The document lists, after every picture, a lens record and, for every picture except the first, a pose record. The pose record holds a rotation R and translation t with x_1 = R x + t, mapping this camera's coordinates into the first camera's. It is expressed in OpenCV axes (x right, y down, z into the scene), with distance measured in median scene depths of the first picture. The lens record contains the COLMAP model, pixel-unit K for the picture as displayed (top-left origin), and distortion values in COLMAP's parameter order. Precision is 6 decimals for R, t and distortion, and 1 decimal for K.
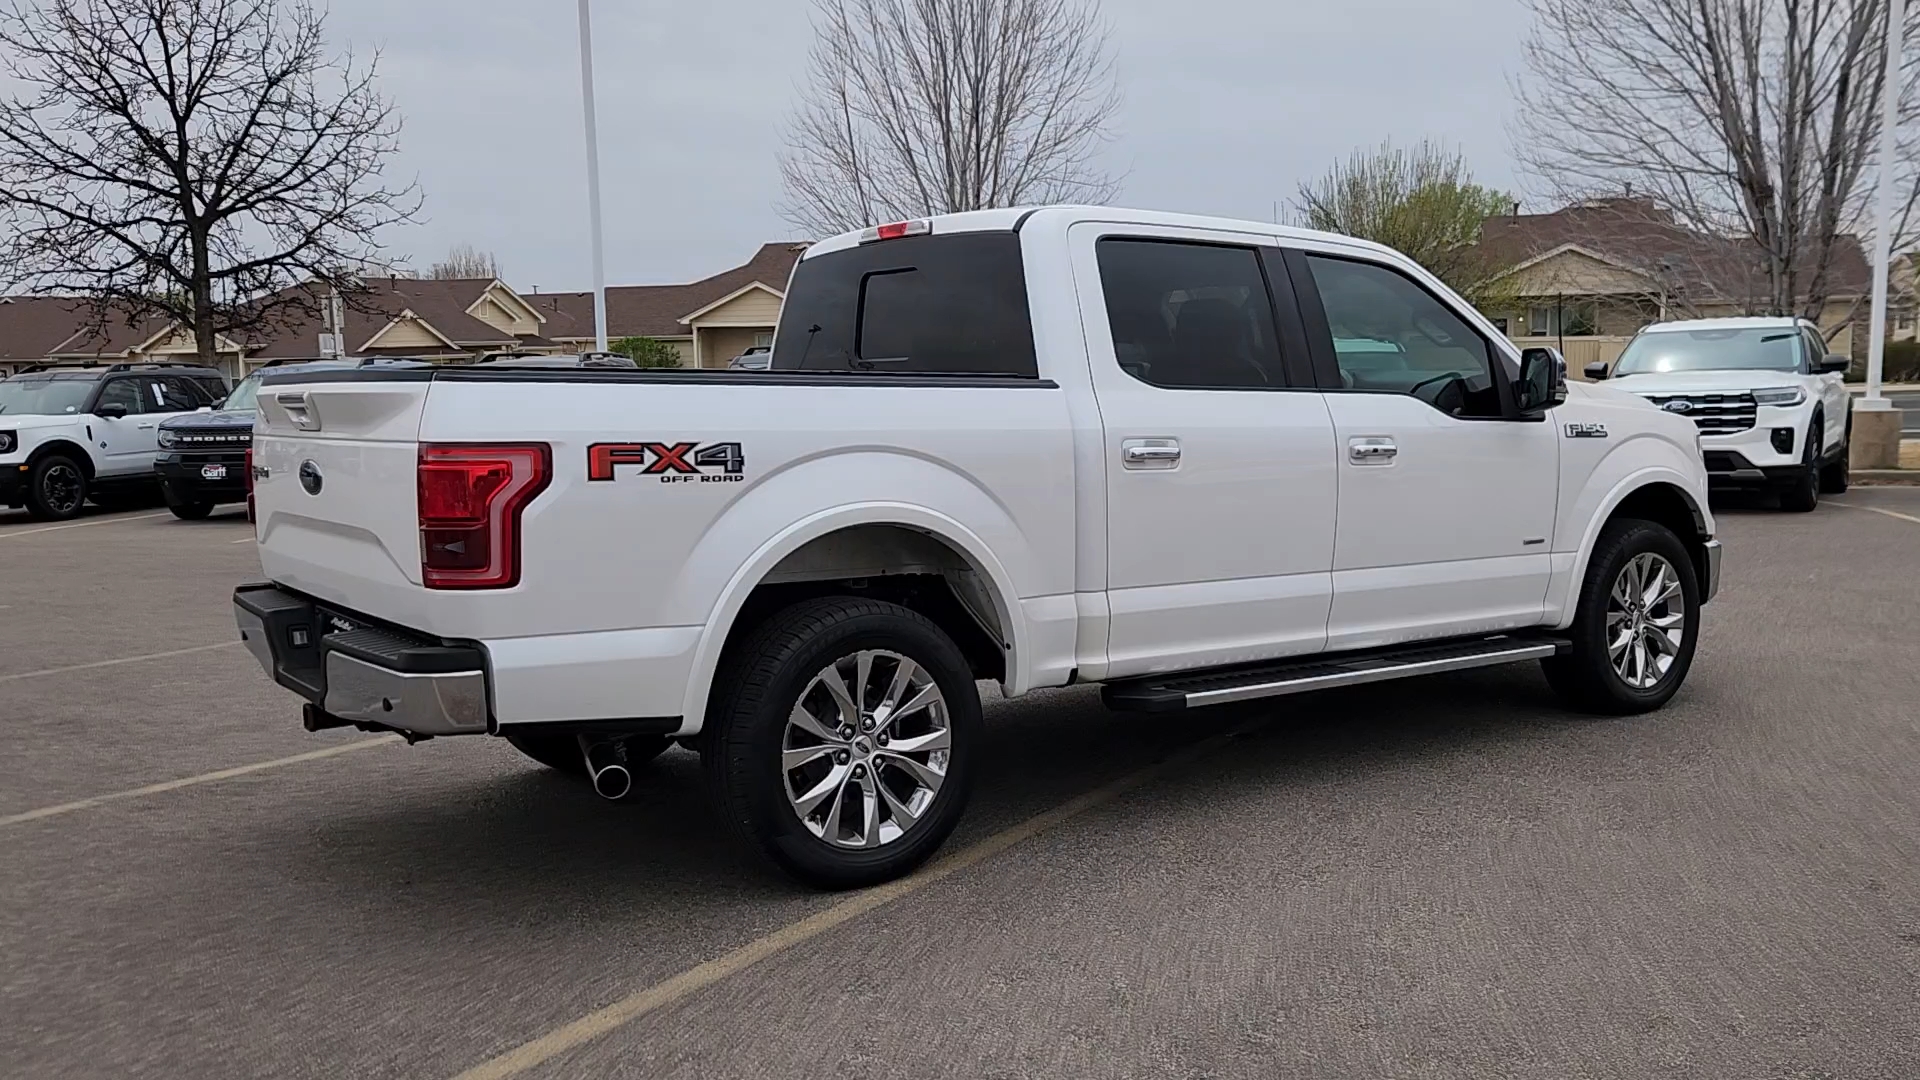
lens RADIAL K [[1622.9, 0, 947.9], [0, 1622.9, 551.0], [0, 0, 1]] dist [0.038292, -0.025050]
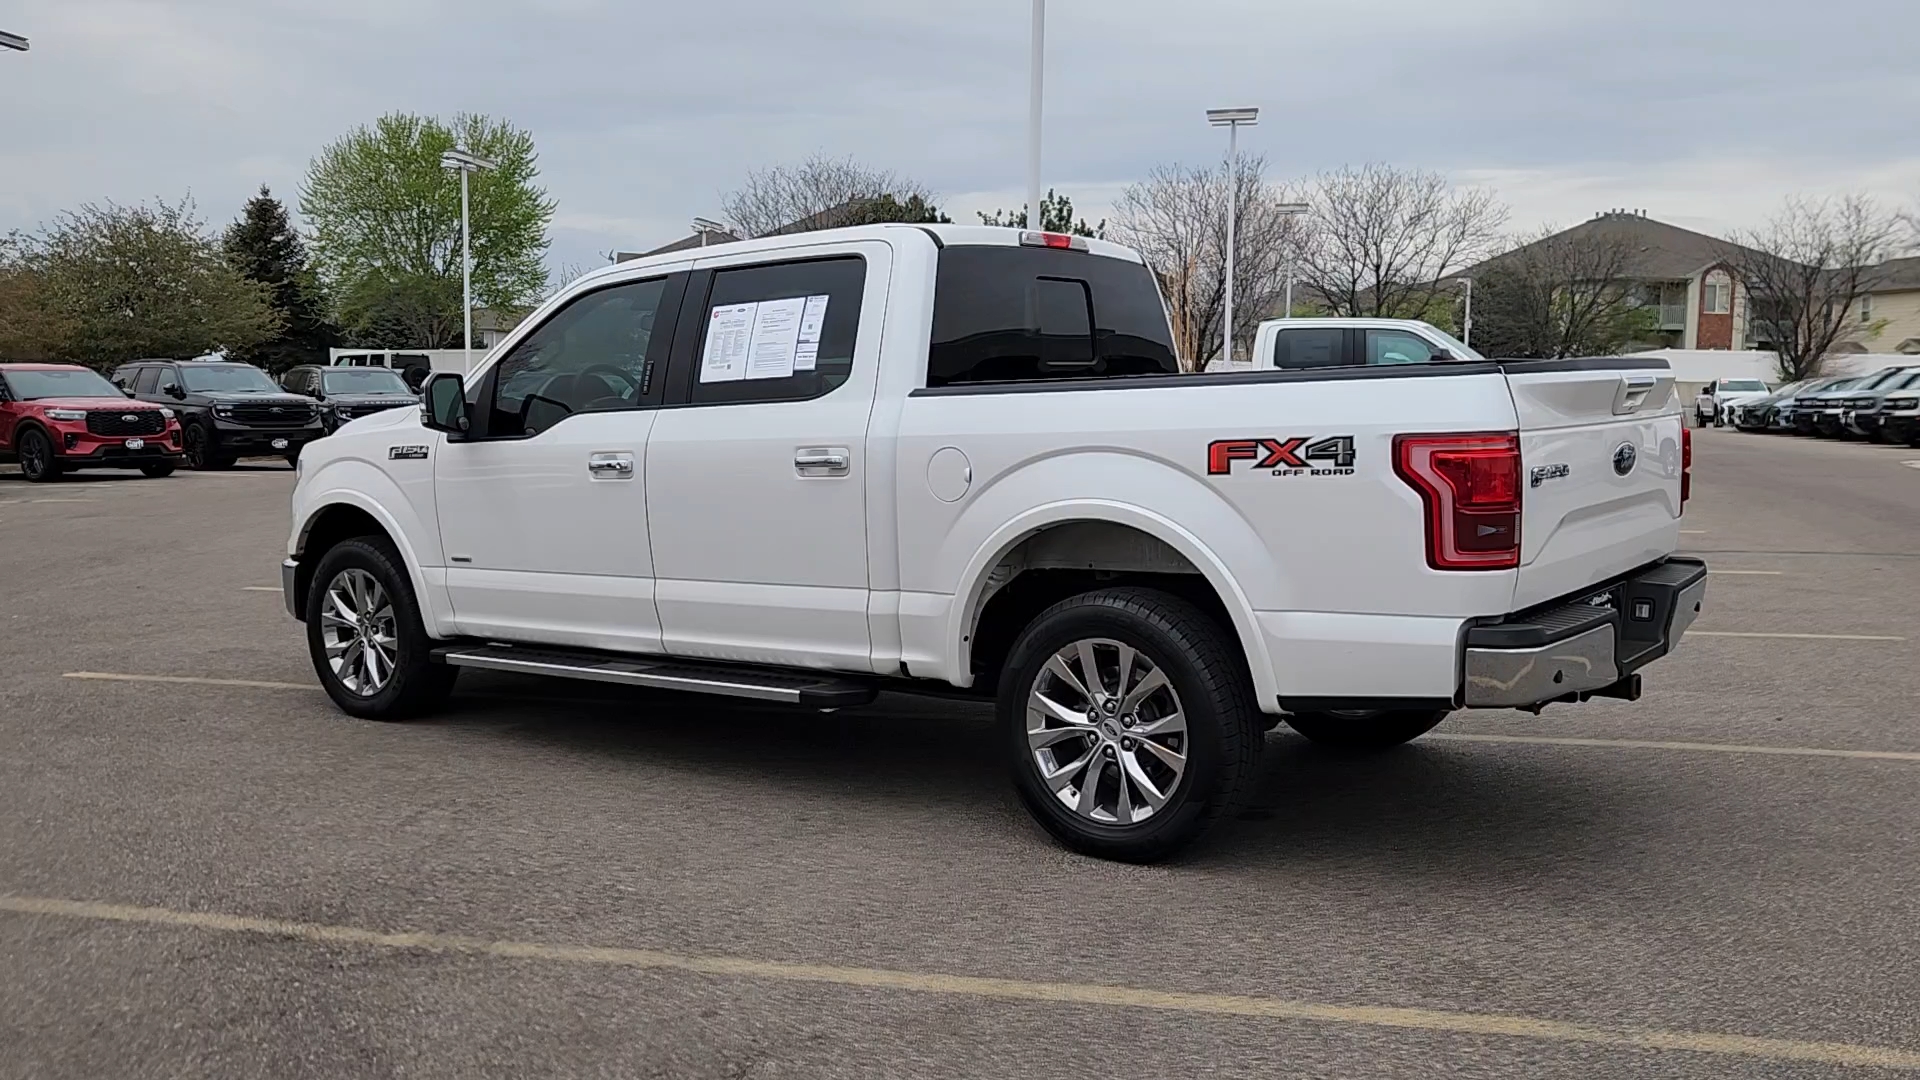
lens RADIAL K [[1622.9, 0, 948.4], [0, 1622.9, 535.0], [0, 0, 1]] dist [0.038292, -0.025050]
pose [[-0.307709, -0.066047, 0.949186, -1.049514], [0.116920, 0.987403, 0.106610, -0.133339], [-0.944270, 0.143784, -0.296110, 1.444456]]
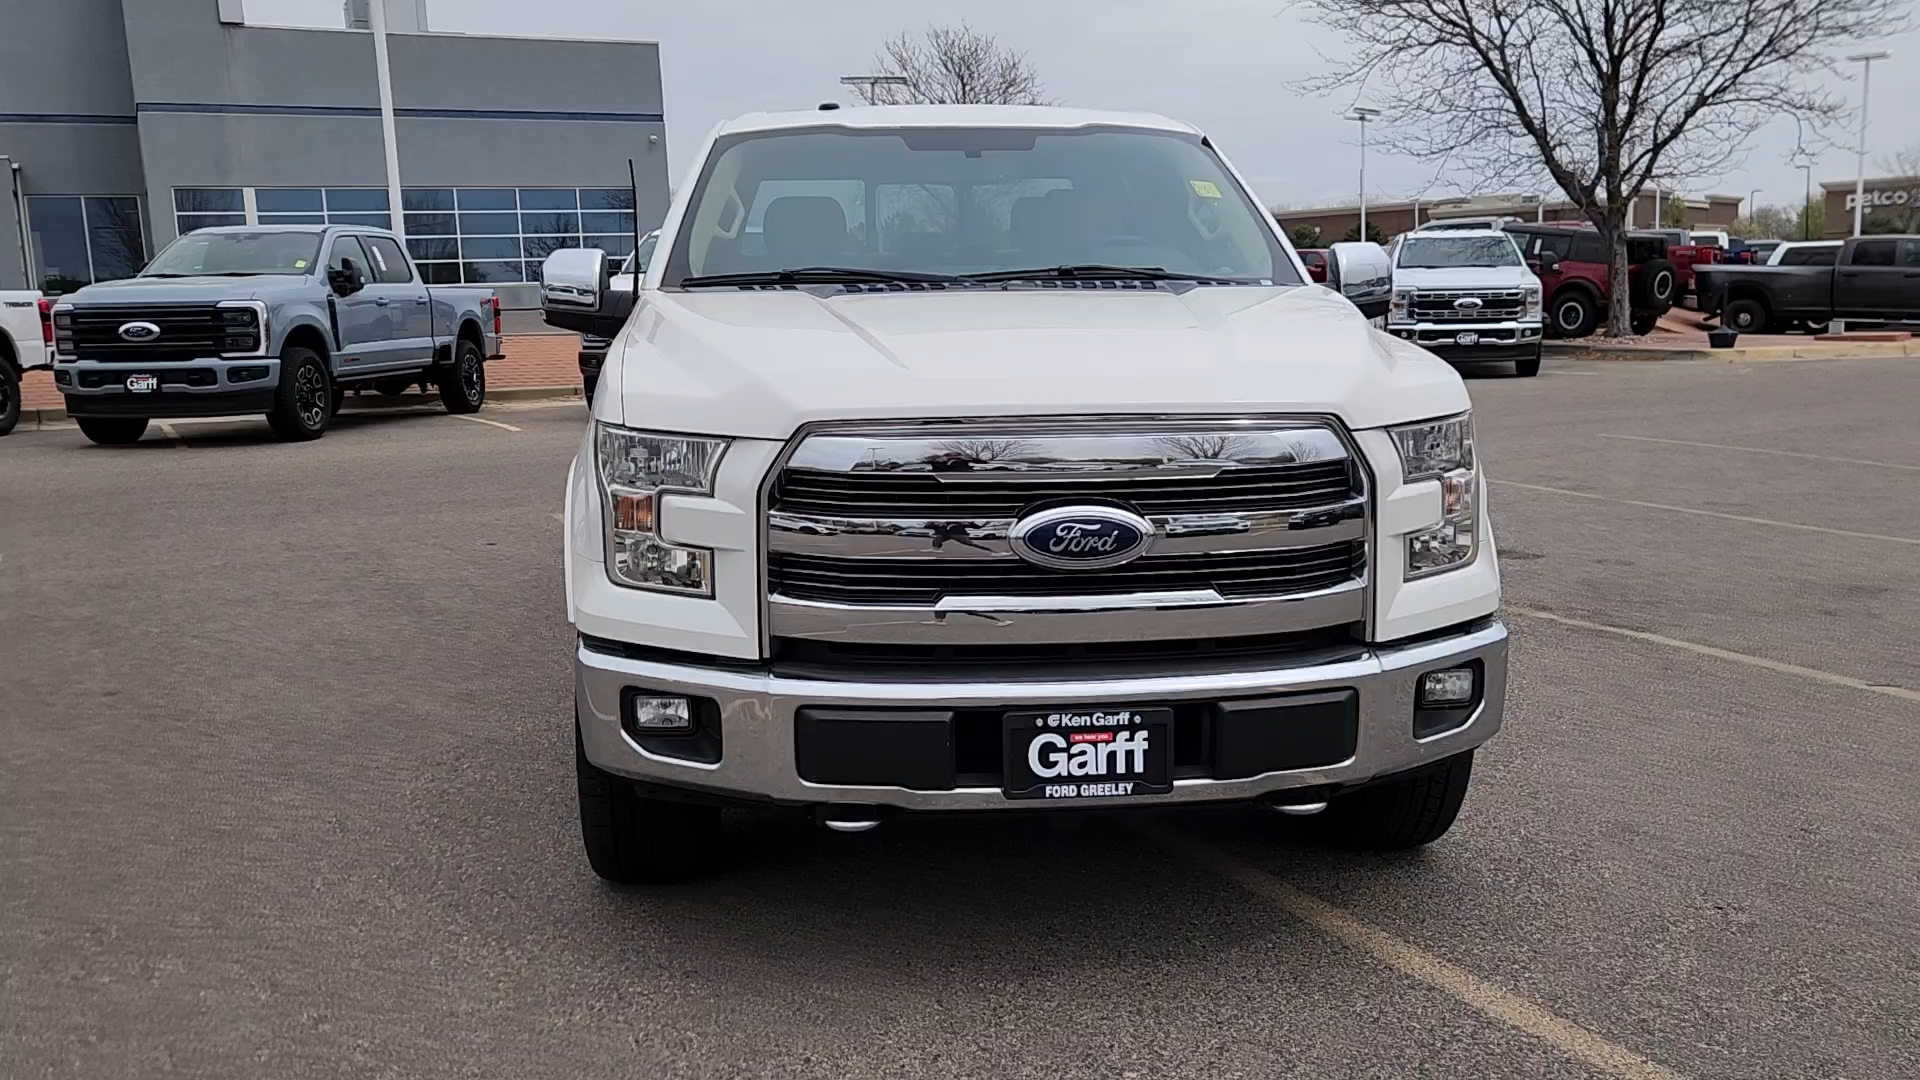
lens RADIAL K [[1622.9, 0, 950.1], [0, 1622.9, 549.2], [0, 0, 1]] dist [0.038292, -0.025050]
pose [[-0.497884, 0.164603, -0.851480, 1.040120], [-0.068682, 0.971255, 0.227917, -0.190128], [0.864520, 0.171958, -0.472267, 1.674912]]
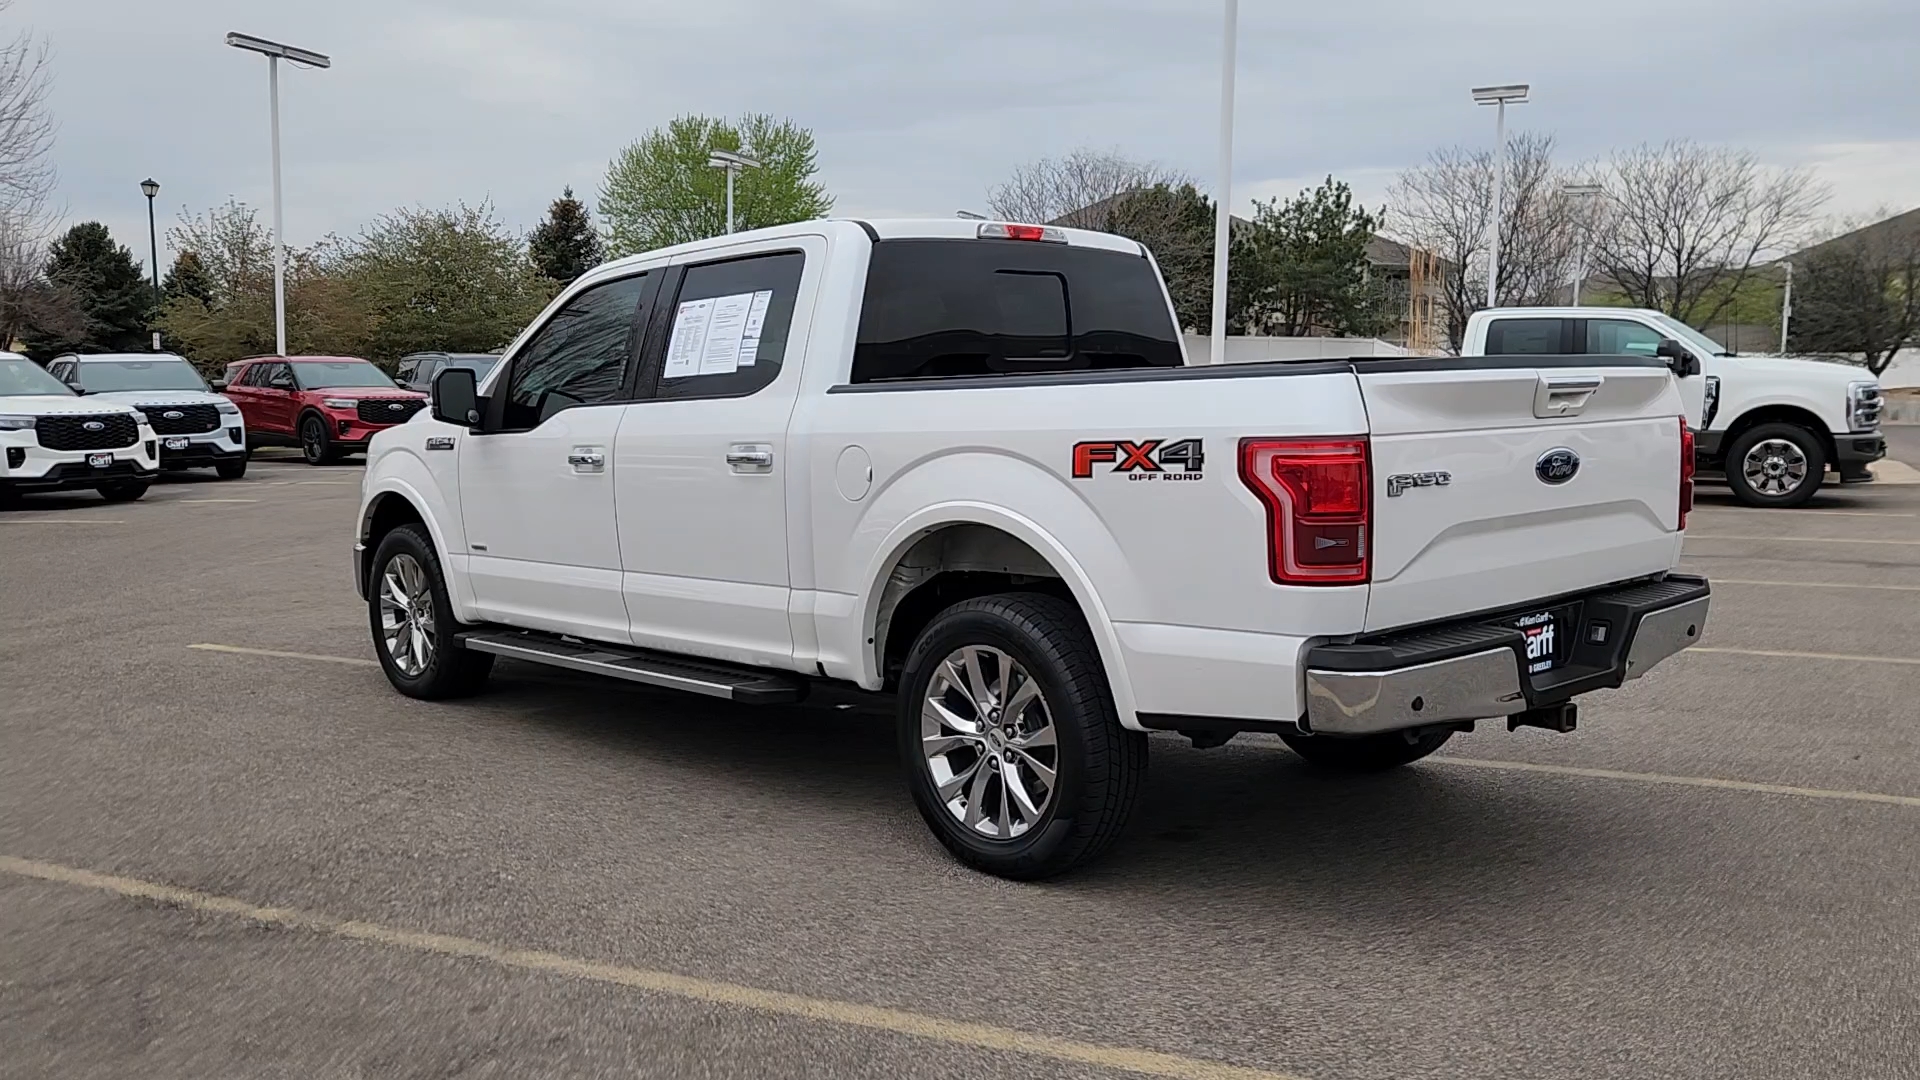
lens RADIAL K [[1622.9, 0, 948.6], [0, 1622.9, 534.0], [0, 0, 1]] dist [0.038292, -0.025050]
pose [[-0.134095, -0.074967, 0.988129, -1.075233], [0.115067, 0.989212, 0.090664, -0.111394], [-0.984265, 0.125858, -0.124022, 1.231377]]
